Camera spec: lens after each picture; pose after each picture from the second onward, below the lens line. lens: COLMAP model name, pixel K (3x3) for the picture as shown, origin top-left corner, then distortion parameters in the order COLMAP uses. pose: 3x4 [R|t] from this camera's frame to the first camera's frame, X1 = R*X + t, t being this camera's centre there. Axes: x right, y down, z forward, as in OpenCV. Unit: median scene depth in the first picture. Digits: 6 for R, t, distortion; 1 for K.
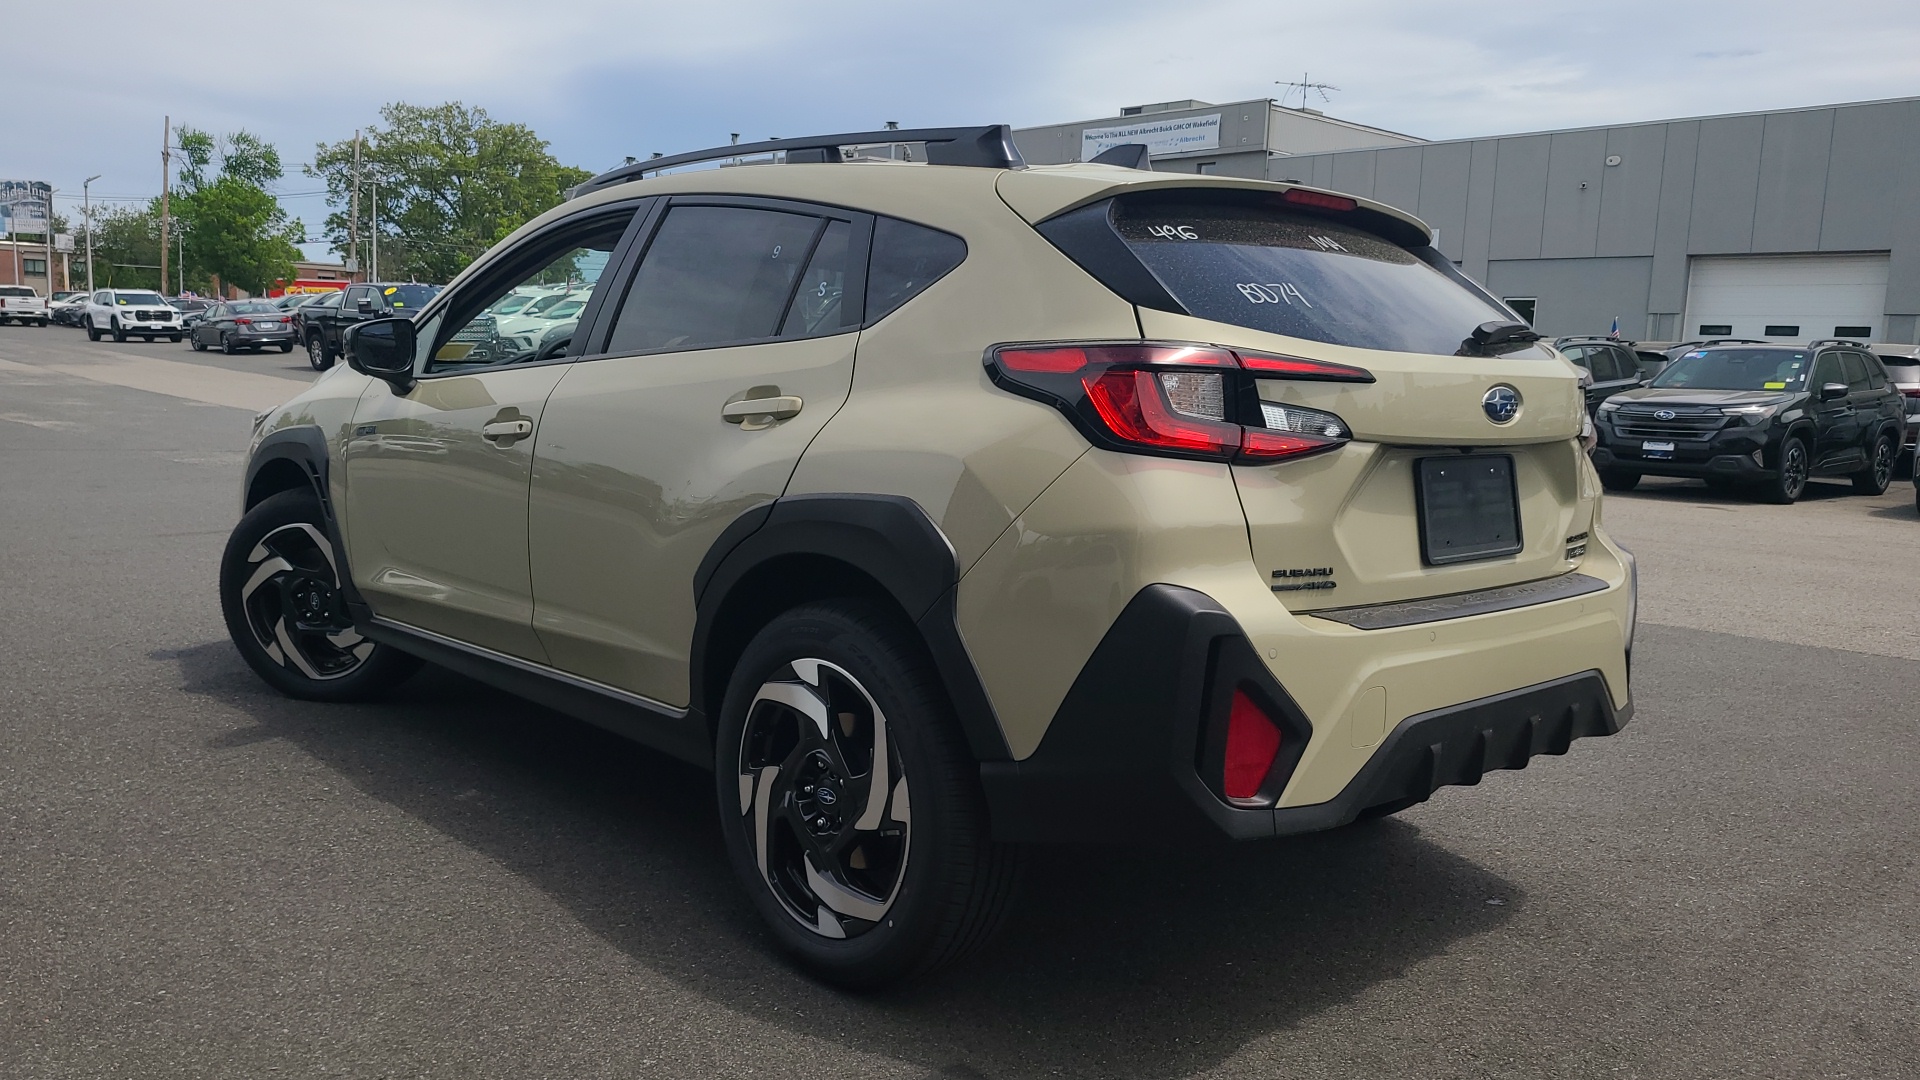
lens RADIAL K [[1412.6, 0, 930.2], [0, 1412.6, 558.3], [0, 0, 1]] dist [0.062565, -0.048518]
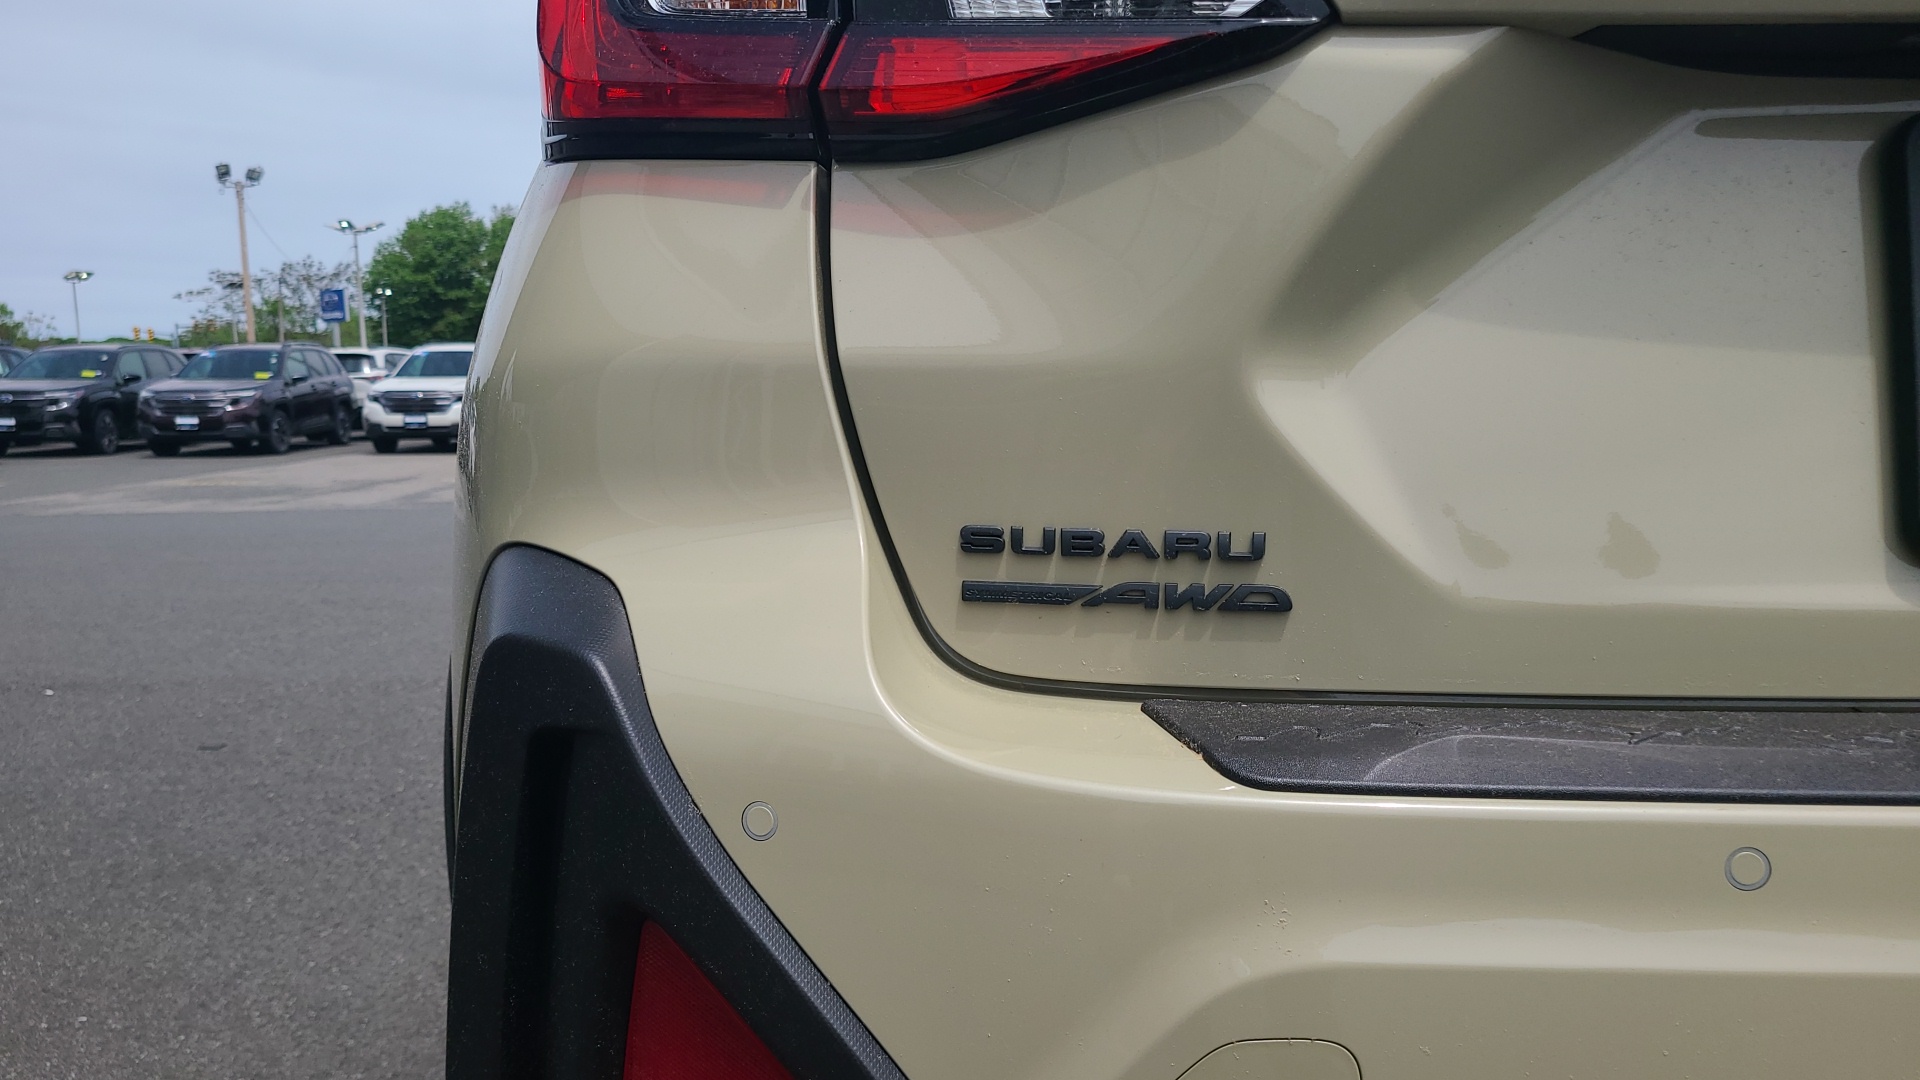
lens RADIAL K [[1412.6, 0, 930.2], [0, 1412.6, 558.3], [0, 0, 1]] dist [0.062565, -0.048518]
pose [[0.738153, 0.037592, -0.673585, 0.418929], [-0.062757, 0.997943, -0.013079, 0.018421], [0.671708, 0.051927, 0.738994, 0.775931]]
